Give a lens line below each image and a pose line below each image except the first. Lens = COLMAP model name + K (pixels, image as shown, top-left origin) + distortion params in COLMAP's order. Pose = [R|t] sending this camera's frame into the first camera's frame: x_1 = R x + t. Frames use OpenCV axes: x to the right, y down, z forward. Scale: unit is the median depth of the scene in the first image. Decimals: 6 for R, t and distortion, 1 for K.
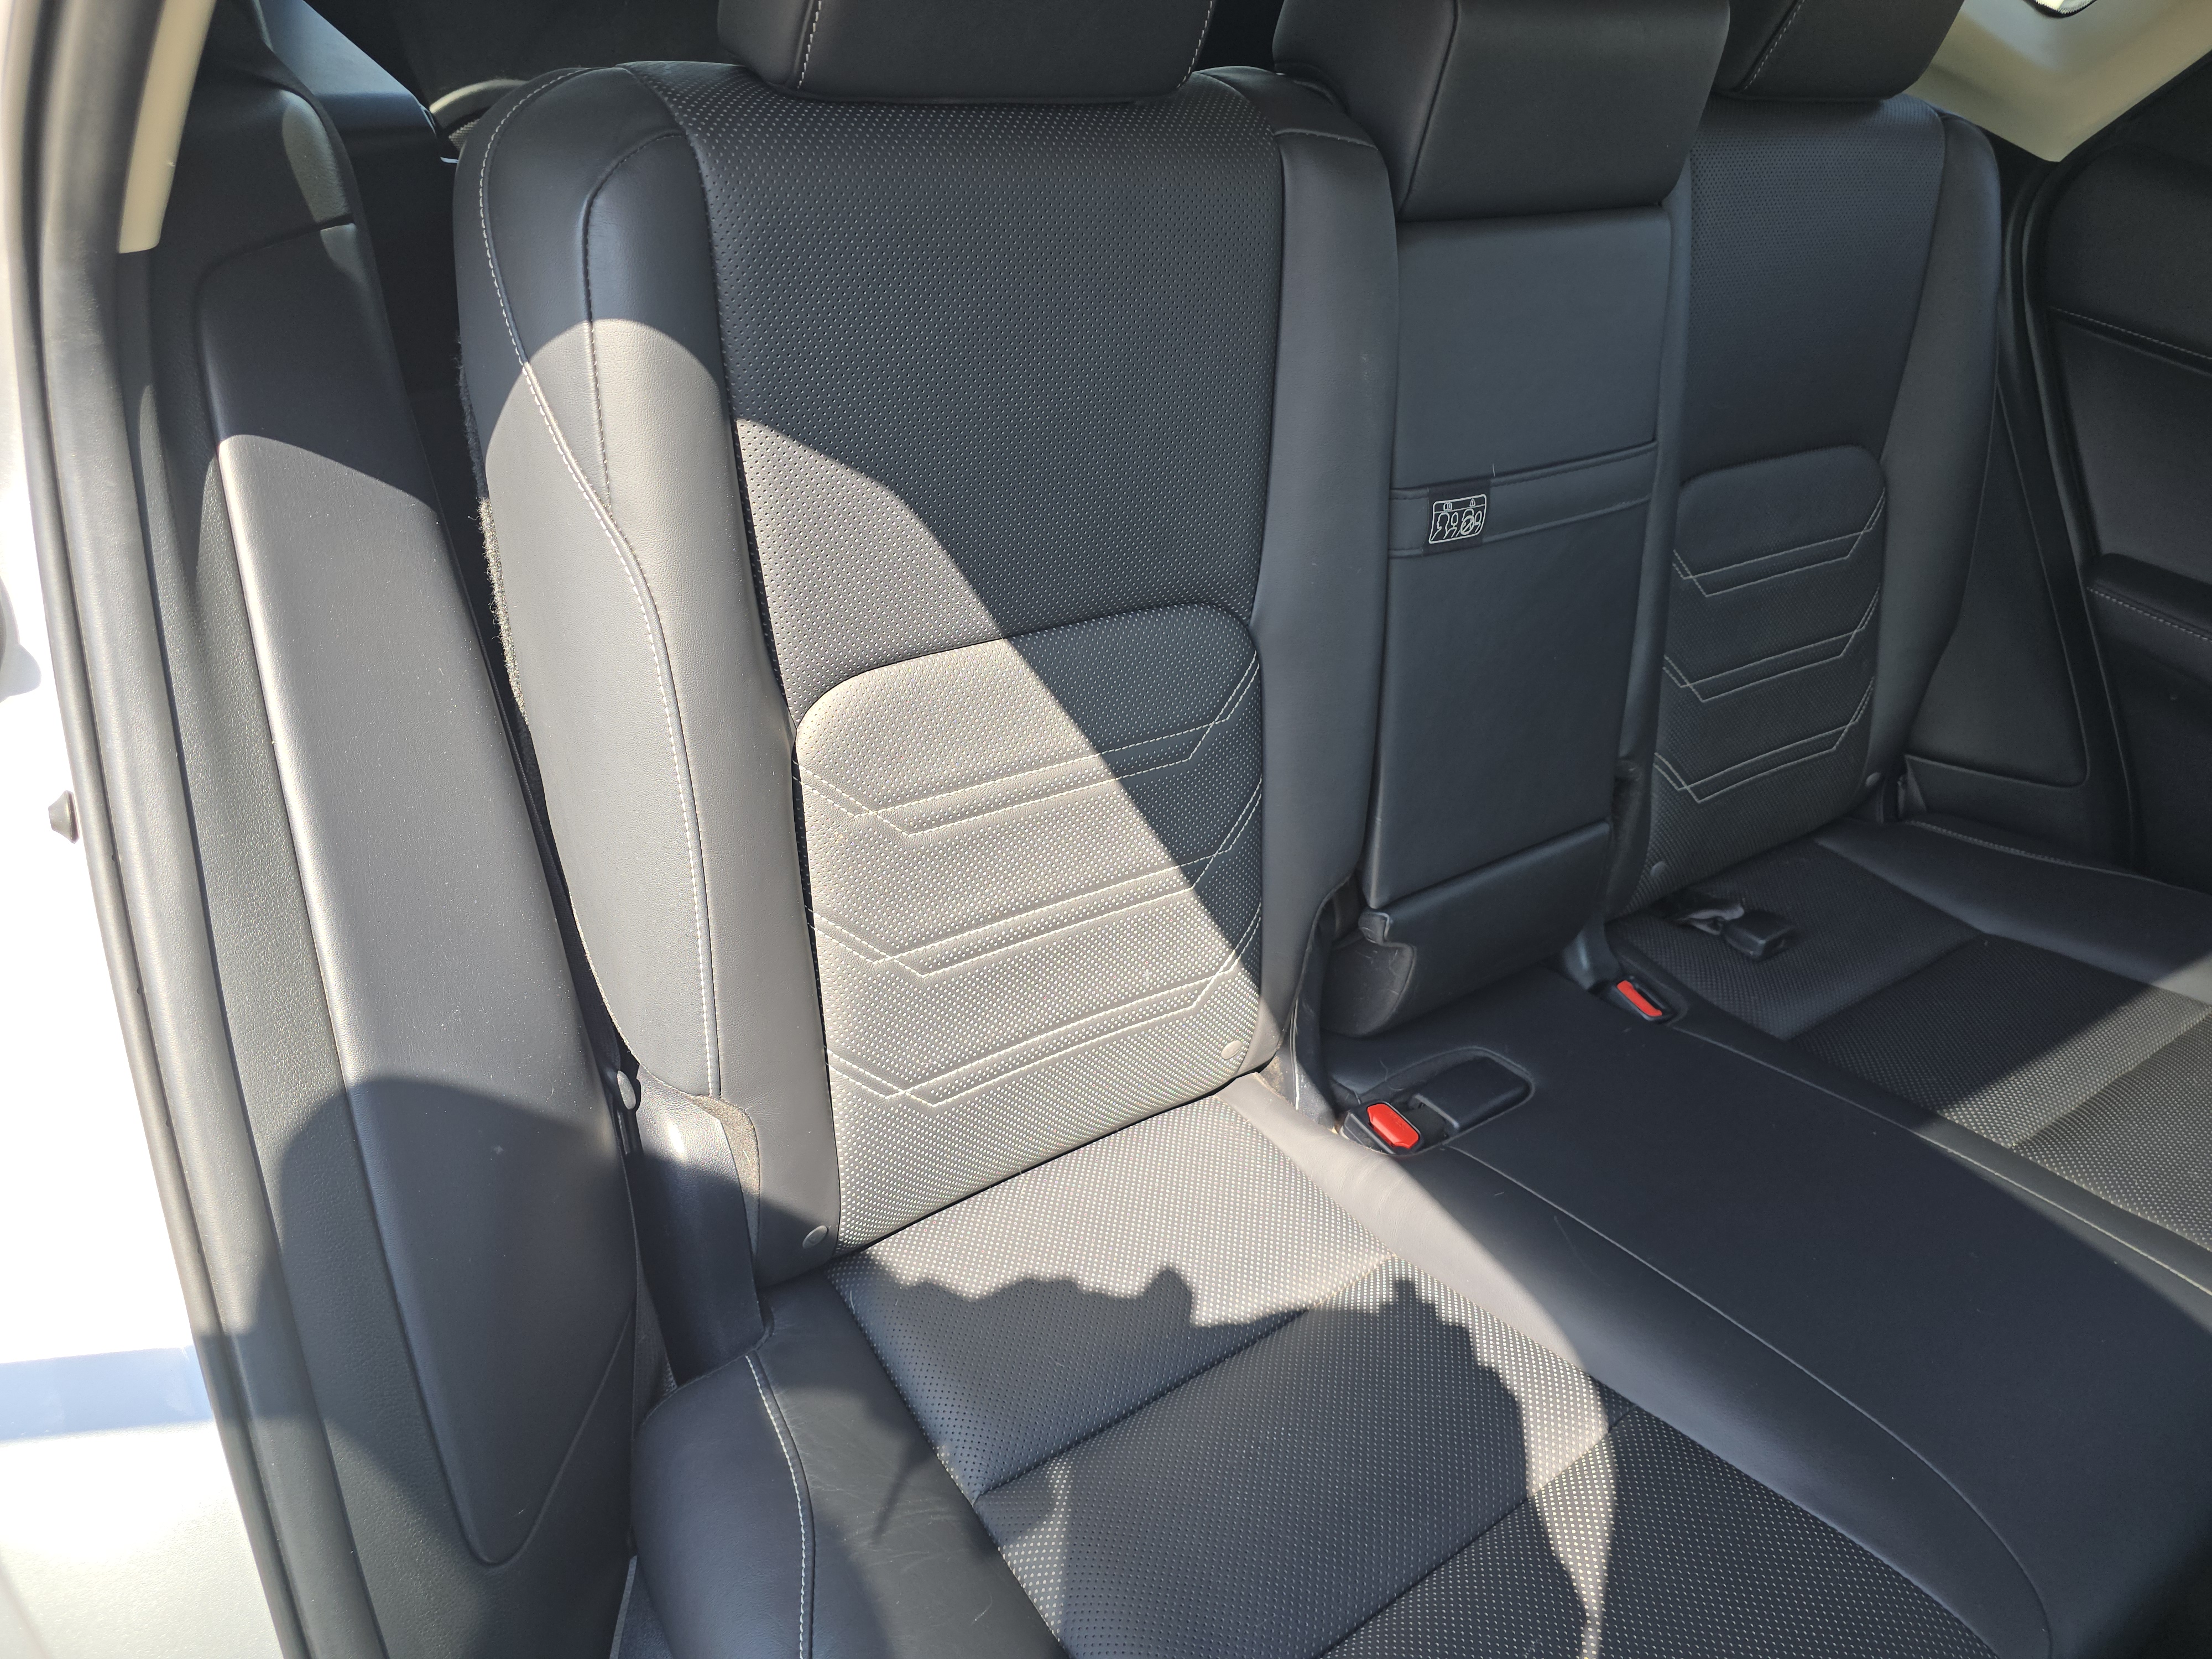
lens RADIAL K [[1534.7, 0, 1106.0], [0, 1534.7, 829.5], [0, 0, 1]] dist [0.033799, -0.035870]
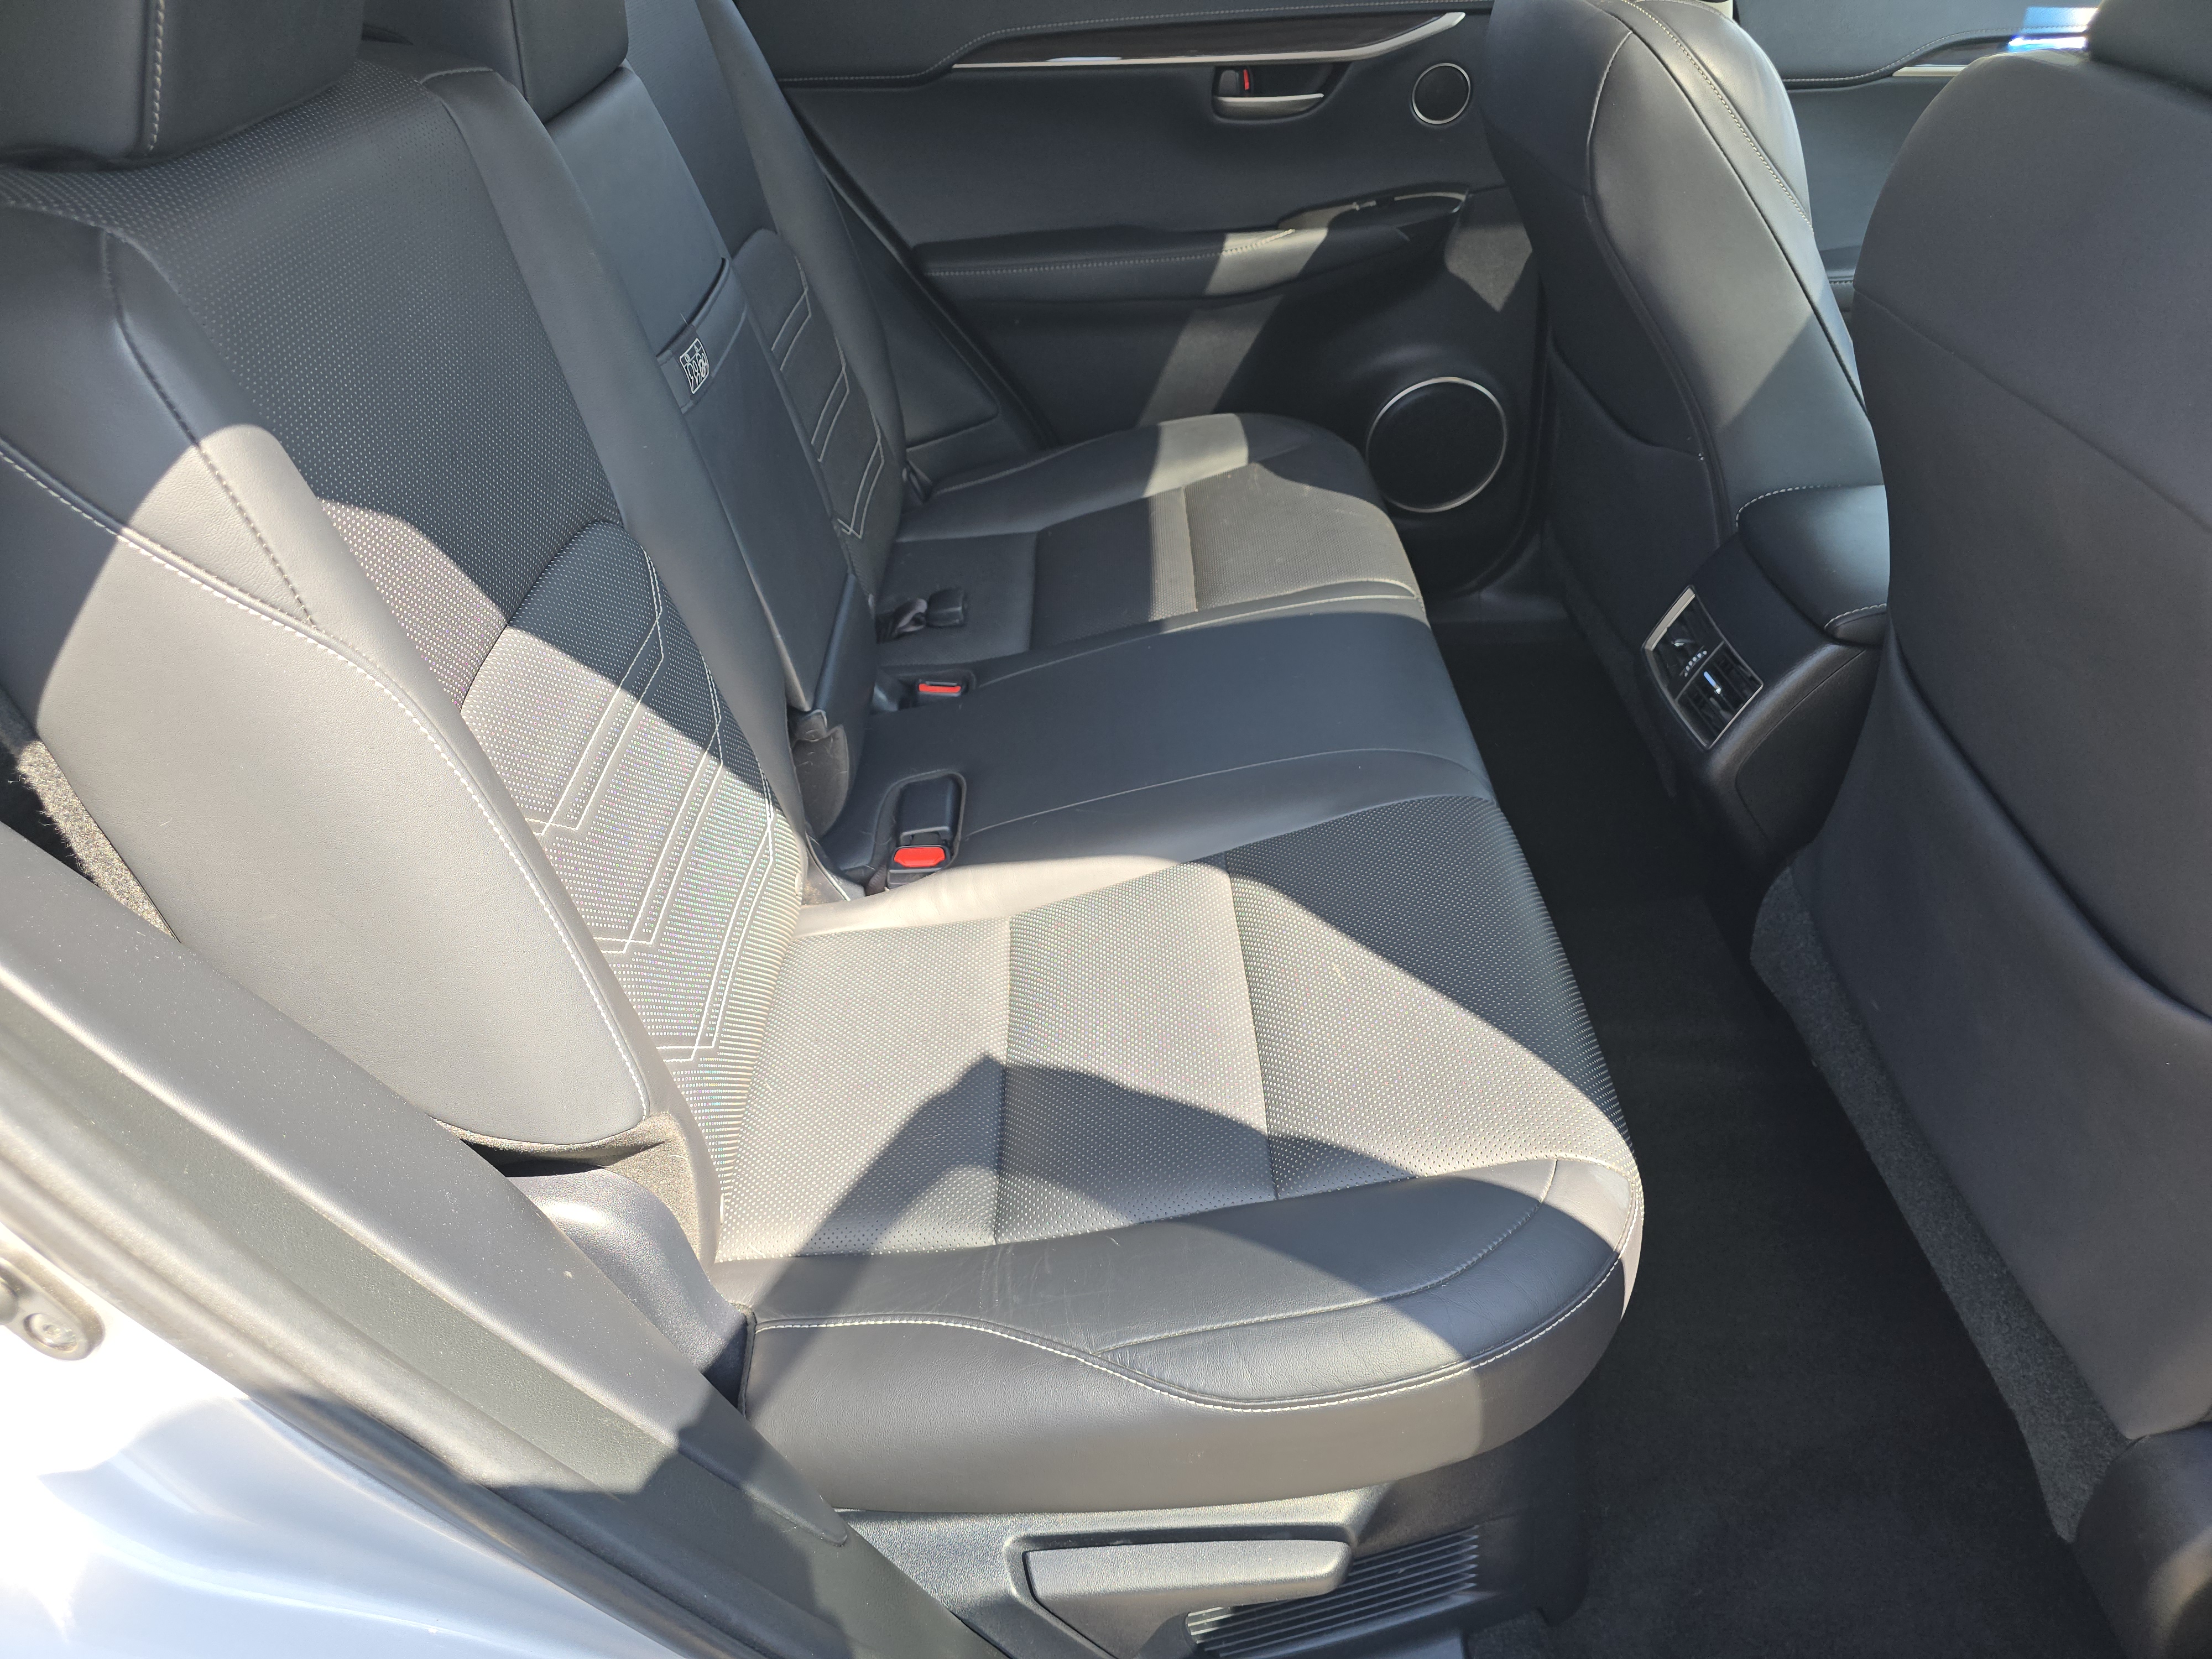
lens RADIAL K [[1534.7, 0, 1106.0], [0, 1534.7, 829.5], [0, 0, 1]] dist [0.033799, -0.035870]
pose [[0.560947, -0.583864, 0.586891, -0.392601], [0.553448, 0.791707, 0.258641, -0.047339], [-0.615657, 0.179730, 0.767244, -0.000779]]
